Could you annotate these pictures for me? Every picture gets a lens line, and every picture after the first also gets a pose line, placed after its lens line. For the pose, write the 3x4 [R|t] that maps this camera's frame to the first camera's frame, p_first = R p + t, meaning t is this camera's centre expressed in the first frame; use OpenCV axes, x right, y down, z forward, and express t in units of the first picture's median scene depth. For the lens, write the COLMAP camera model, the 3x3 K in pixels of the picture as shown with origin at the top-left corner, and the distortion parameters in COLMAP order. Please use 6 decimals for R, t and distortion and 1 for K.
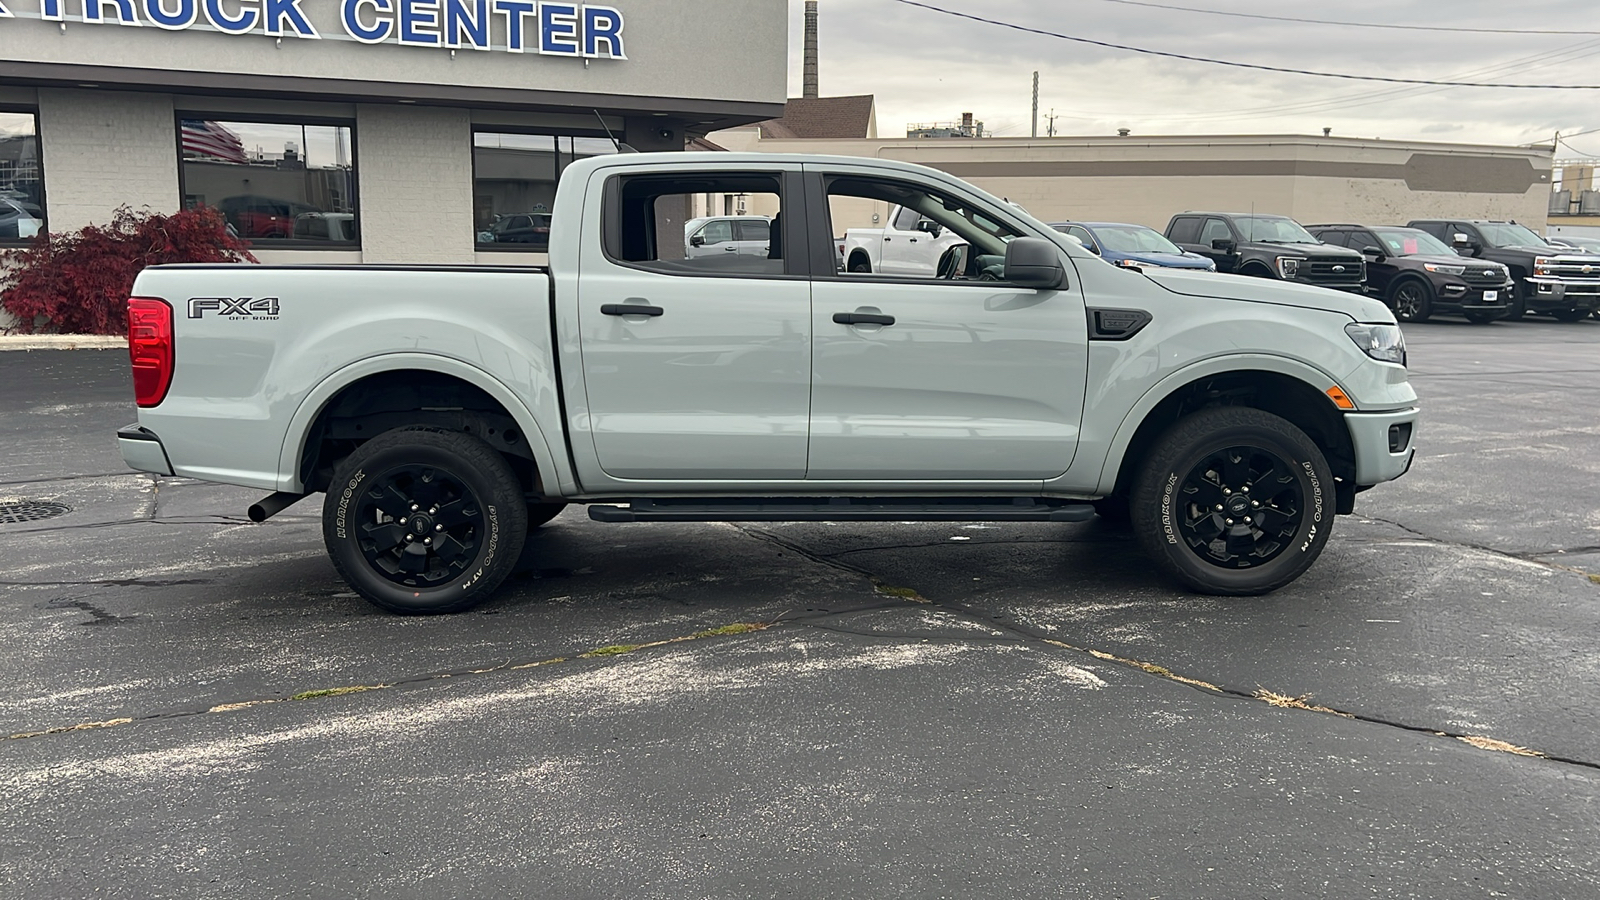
lens RADIAL K [[1376.0, 0, 801.2], [0, 1376.0, 455.7], [0, 0, 1]] dist [0.071817, -0.089762]
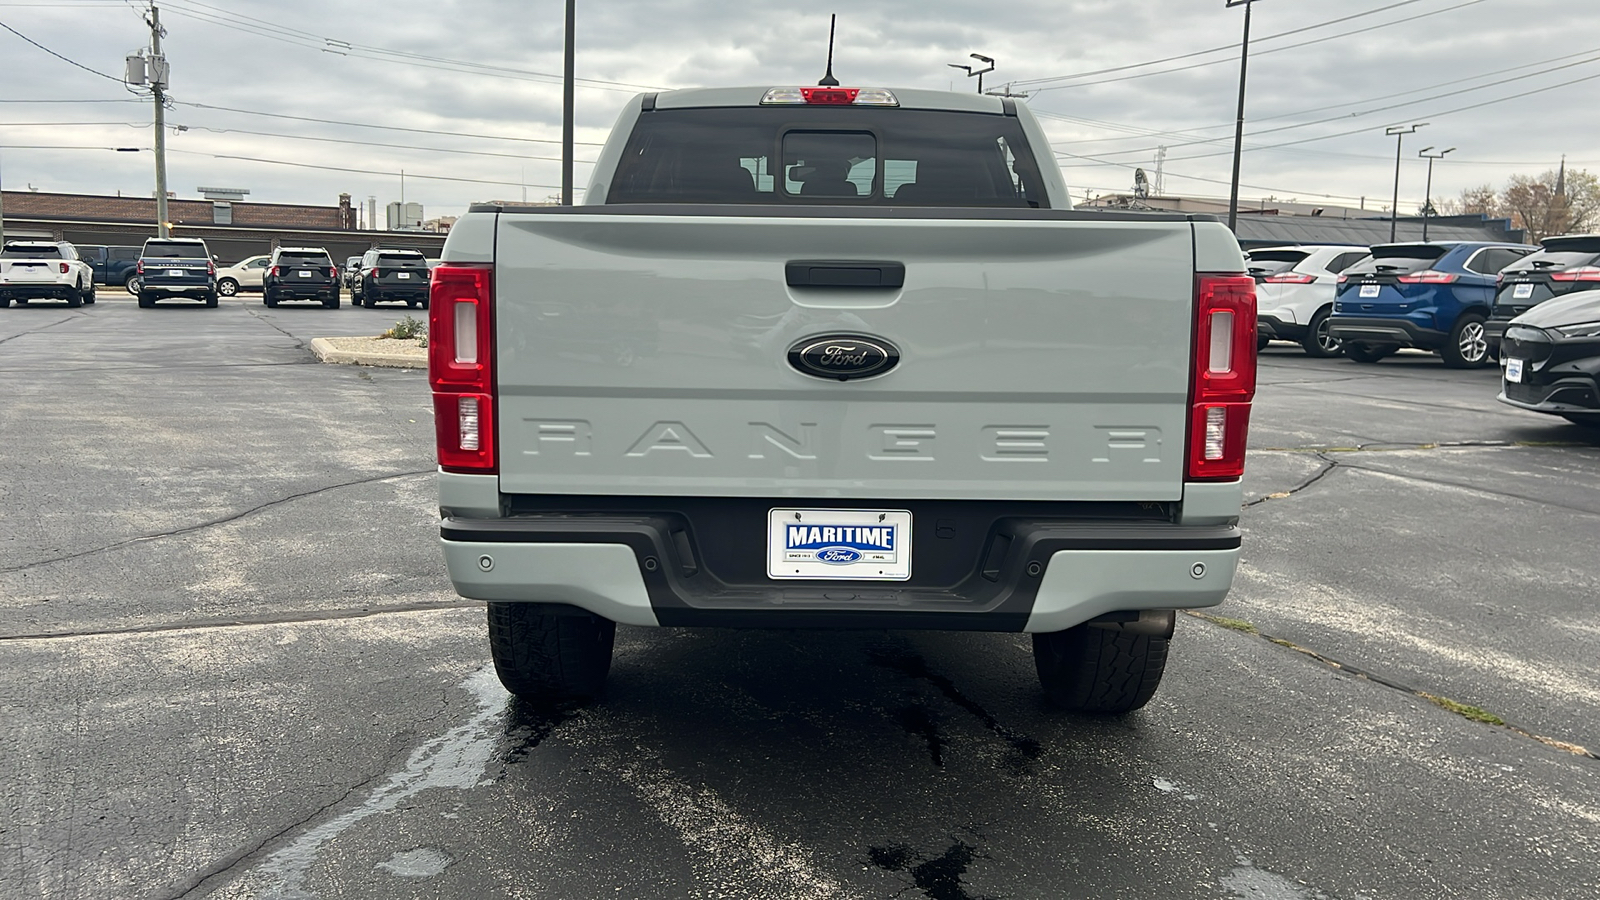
lens RADIAL K [[1380.5, 0, 796.3], [0, 1380.5, 436.0], [0, 0, 1]] dist [0.034162, -0.008652]
pose [[0.009175, -0.123265, 0.992331, -0.999000], [0.128814, 0.984250, 0.121071, -0.137056], [-0.991626, 0.126715, 0.024909, 1.146138]]
